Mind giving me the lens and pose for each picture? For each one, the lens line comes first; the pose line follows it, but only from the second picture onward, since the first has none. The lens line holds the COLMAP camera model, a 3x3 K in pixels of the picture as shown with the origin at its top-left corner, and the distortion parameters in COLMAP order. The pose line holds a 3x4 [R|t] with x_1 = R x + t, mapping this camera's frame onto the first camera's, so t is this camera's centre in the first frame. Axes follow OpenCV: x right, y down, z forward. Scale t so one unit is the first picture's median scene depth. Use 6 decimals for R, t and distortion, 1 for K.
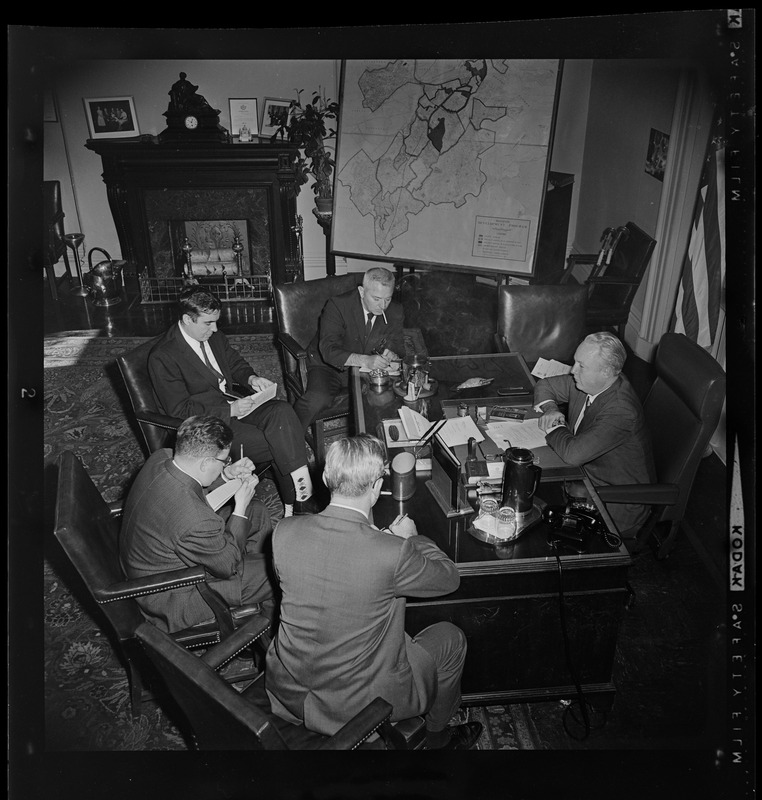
lens RADIAL K [[808.0, 0, 381.0], [0, 808.0, 400.0], [0, 0, 1]] dist [-0.039298, 0.016944]
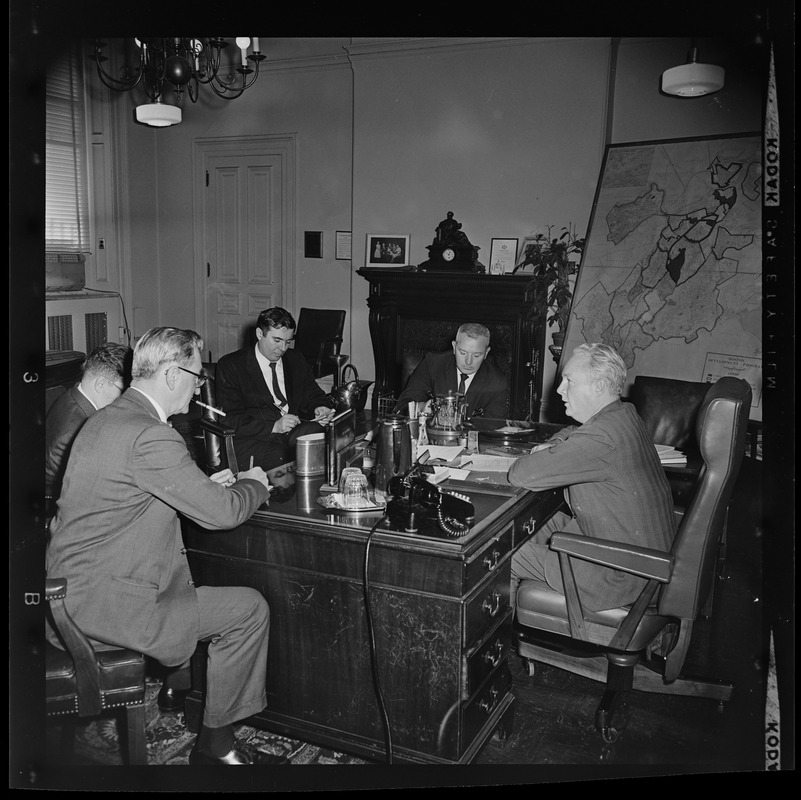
lens RADIAL K [[845.1, 0, 400.5], [0, 845.1, 400.0], [0, 0, 1]] dist [-0.059563, 0.009632]
pose [[0.861204, 0.101781, -0.497965, 0.293641], [-0.255273, 0.933825, -0.250612, 0.129365], [0.439504, 0.342945, 0.830195, 0.135415]]
